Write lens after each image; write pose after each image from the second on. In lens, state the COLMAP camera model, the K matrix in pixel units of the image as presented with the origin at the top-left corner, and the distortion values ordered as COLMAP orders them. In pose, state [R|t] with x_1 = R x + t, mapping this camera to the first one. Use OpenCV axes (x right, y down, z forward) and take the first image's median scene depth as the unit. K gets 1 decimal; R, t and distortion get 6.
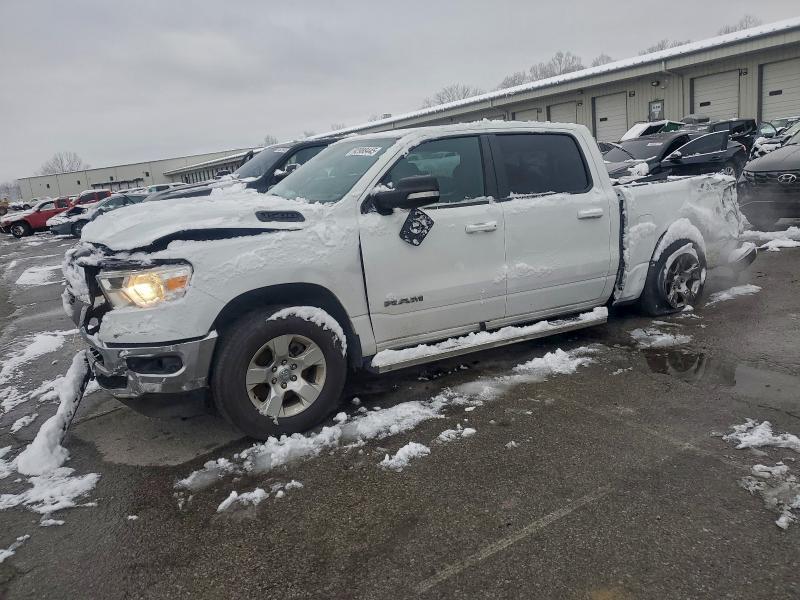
lens RADIAL K [[624.4, 0, 400.0], [0, 624.4, 300.0], [0, 0, 1]] dist [0.031000, -0.005726]
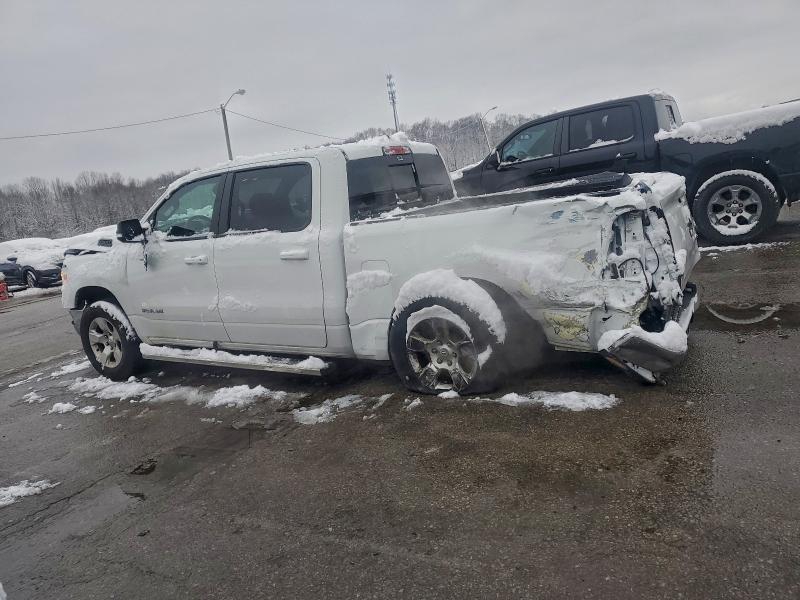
lens RADIAL K [[624.4, 0, 400.0], [0, 624.4, 300.0], [0, 0, 1]] dist [0.031000, -0.005726]
pose [[0.449800, 0.176179, -0.875581, 1.246533], [-0.075775, 0.984344, 0.159137, -0.241651], [0.889909, -0.005233, 0.456107, 0.762094]]
